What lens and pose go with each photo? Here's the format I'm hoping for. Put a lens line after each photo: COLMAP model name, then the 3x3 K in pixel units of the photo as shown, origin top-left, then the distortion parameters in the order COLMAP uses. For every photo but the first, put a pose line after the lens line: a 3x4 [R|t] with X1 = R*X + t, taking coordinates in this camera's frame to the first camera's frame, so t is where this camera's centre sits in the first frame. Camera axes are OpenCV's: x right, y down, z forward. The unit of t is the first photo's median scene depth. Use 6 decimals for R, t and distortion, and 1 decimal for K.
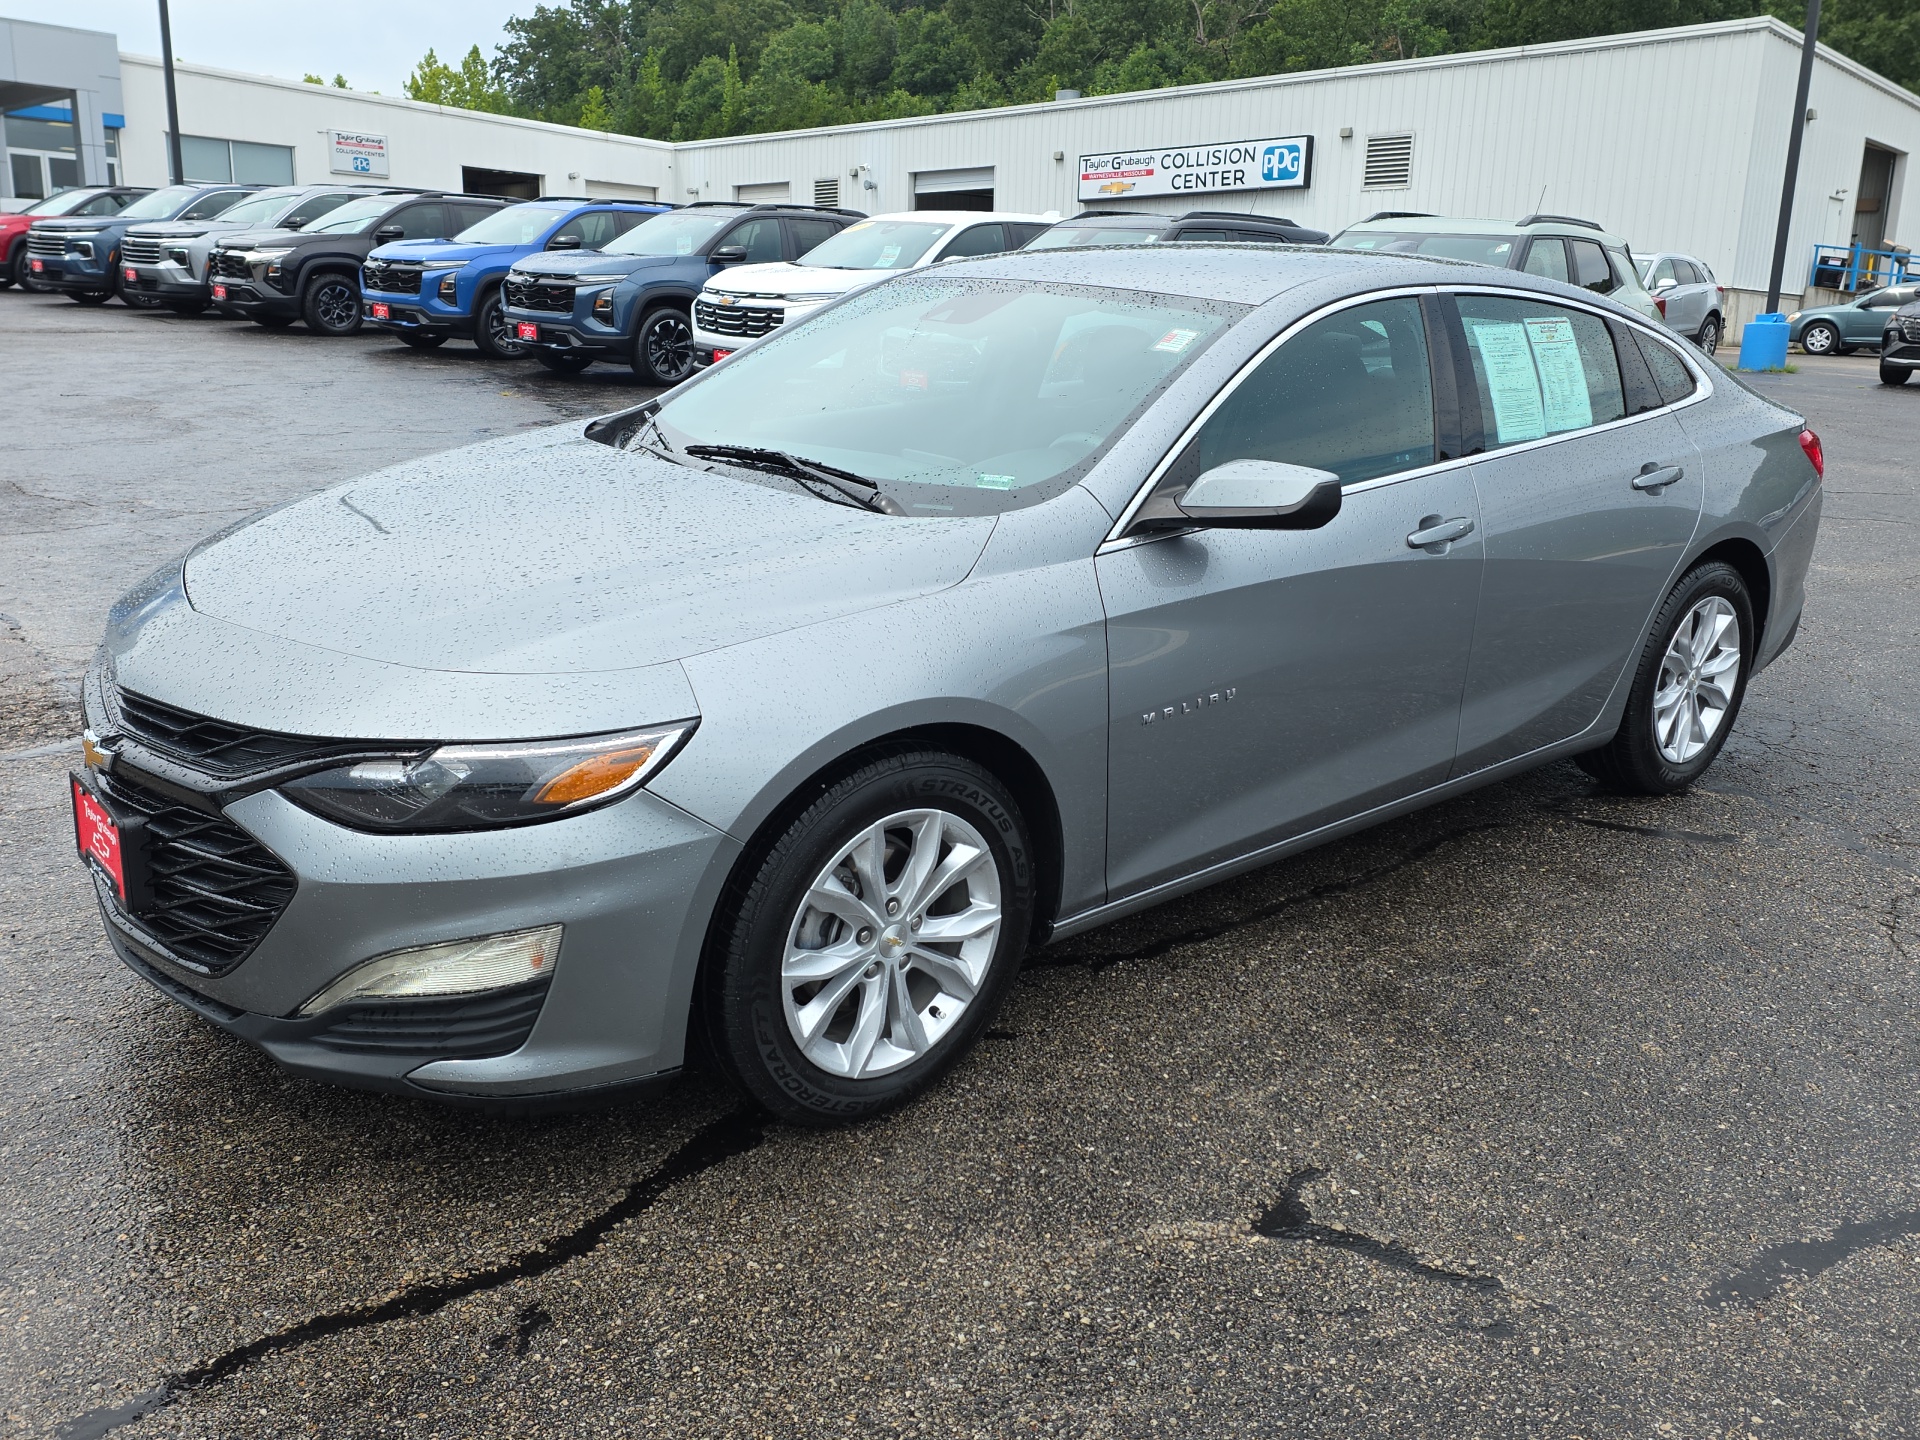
lens RADIAL K [[1564.1, 0, 992.6], [0, 1564.1, 715.8], [0, 0, 1]] dist [0.085664, -0.080023]
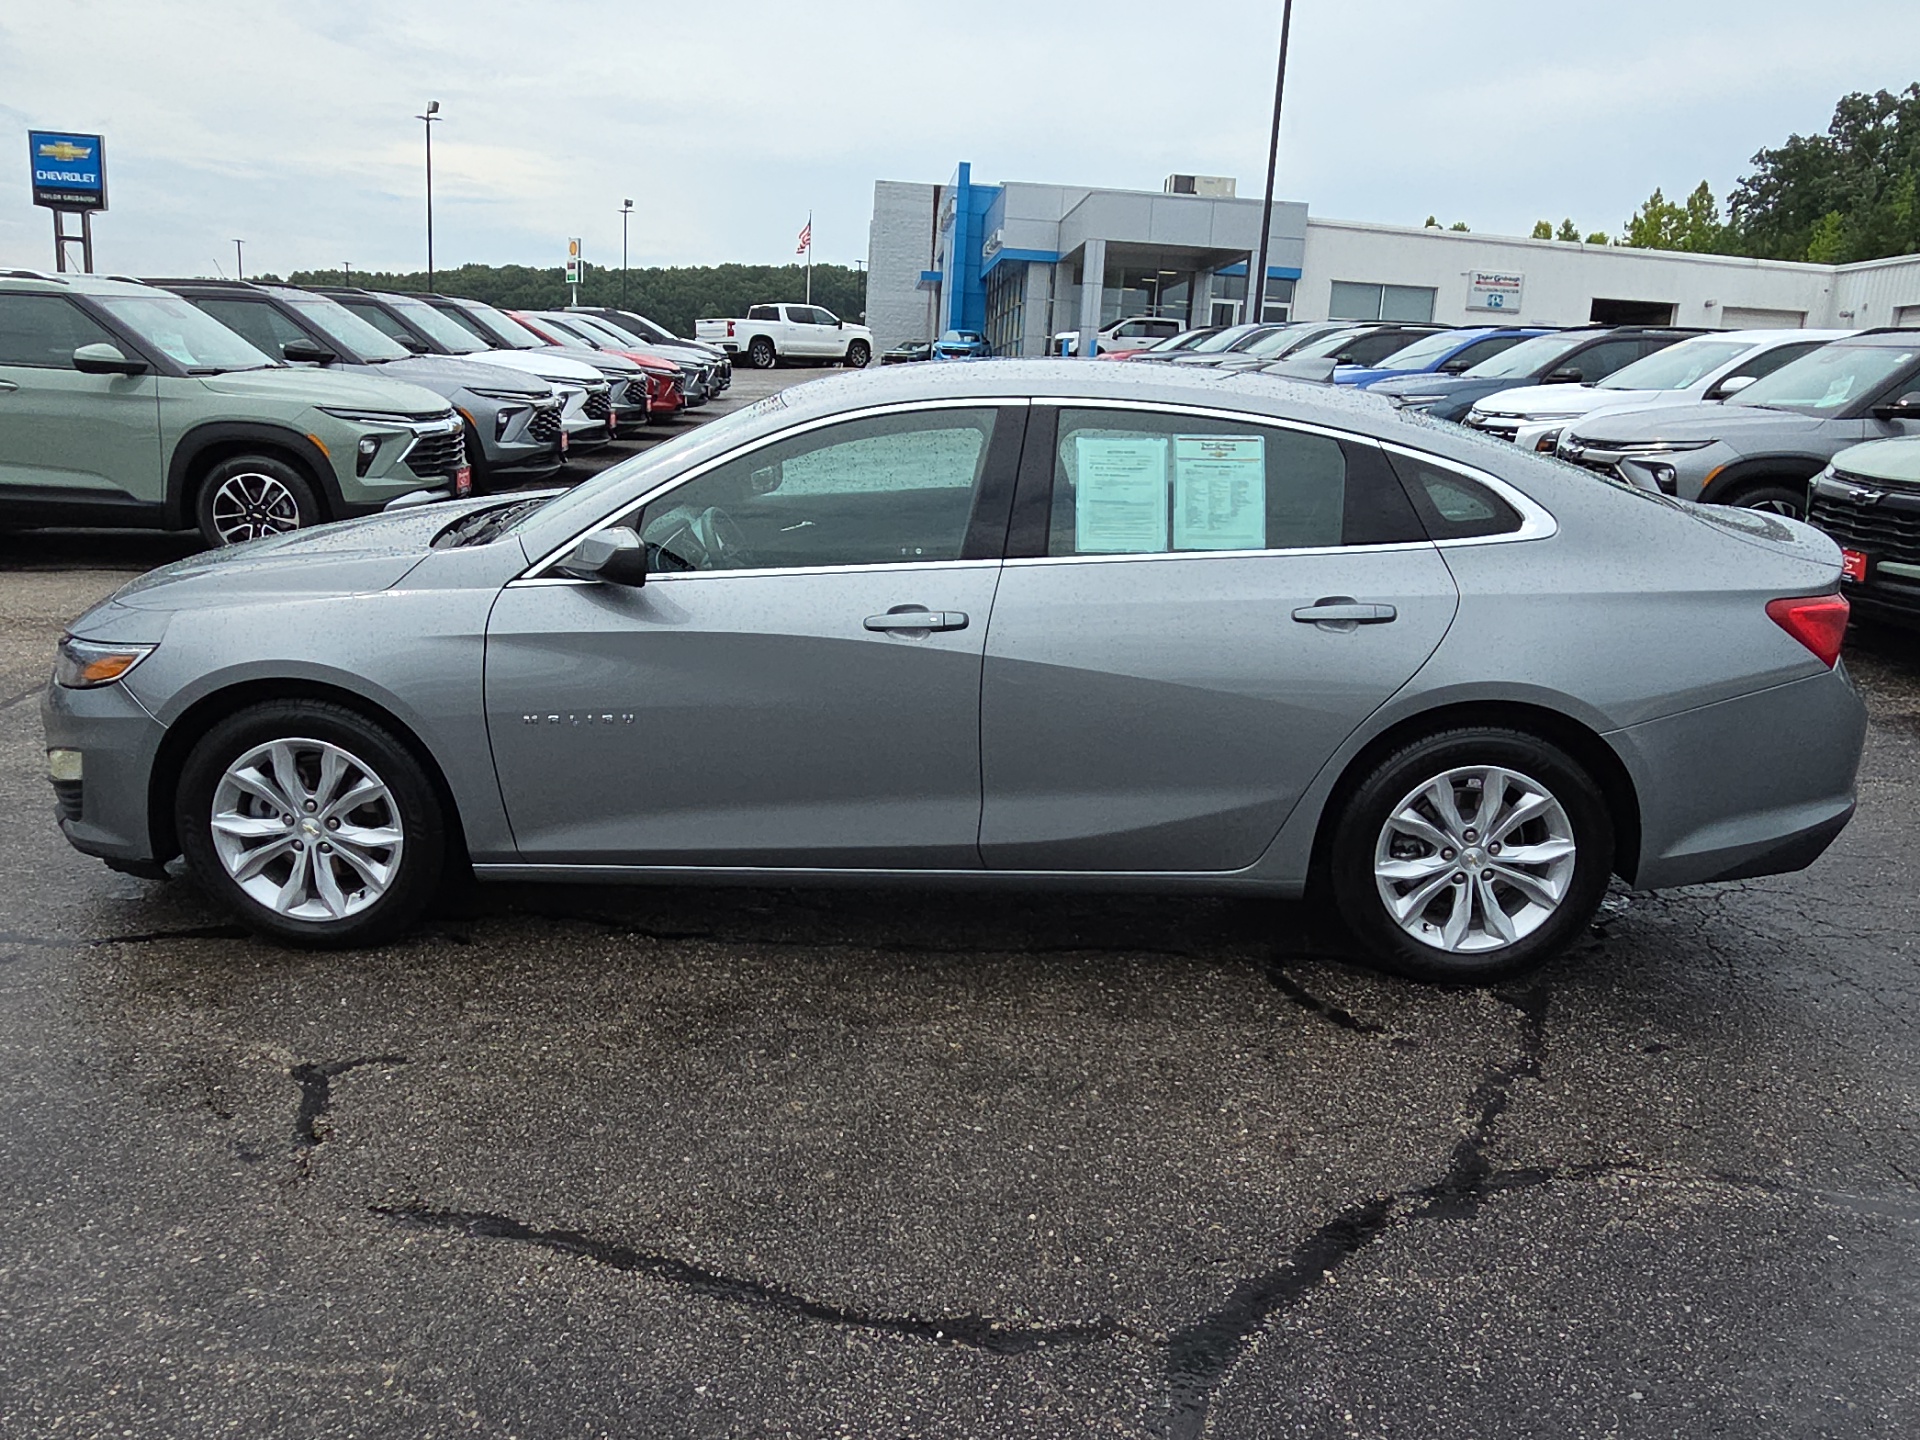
lens RADIAL K [[1508.8, 0, 955.3], [0, 1508.8, 728.9], [0, 0, 1]] dist [-0.002421, 0.002530]
pose [[0.737493, 0.157224, -0.656799, 0.922720], [-0.194155, 0.980827, 0.016781, -0.062226], [0.646845, 0.115145, 0.753879, 0.231553]]
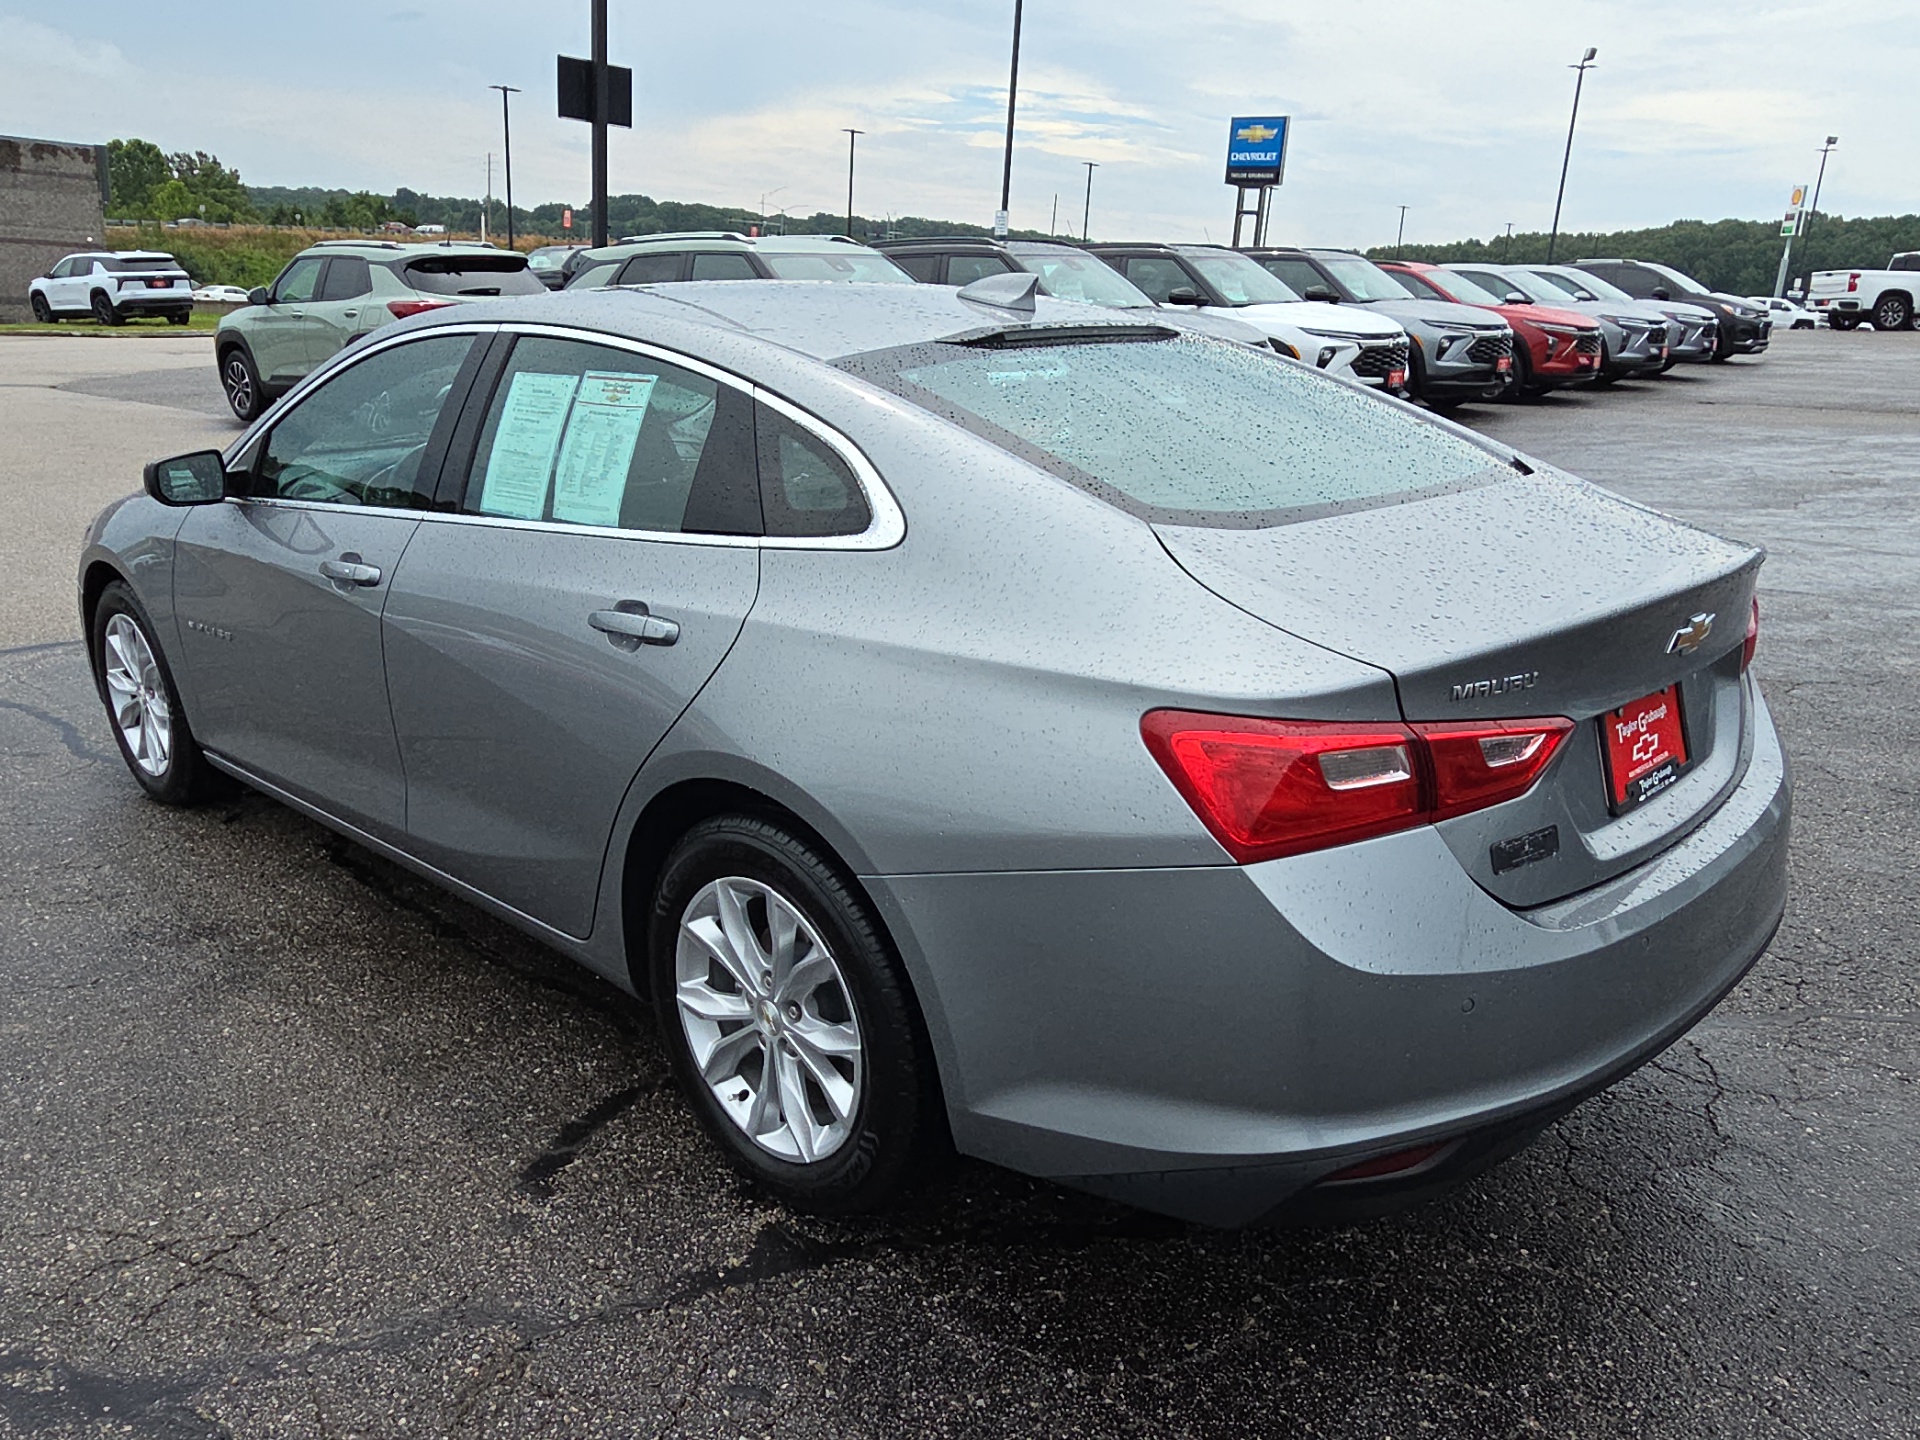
lens RADIAL K [[1508.8, 0, 955.3], [0, 1508.8, 728.9], [0, 0, 1]] dist [-0.002421, 0.002530]
pose [[0.082598, 0.254947, -0.963421, 1.149493], [-0.289286, 0.931233, 0.221628, -0.316707], [0.953673, 0.260398, 0.150671, 1.154382]]
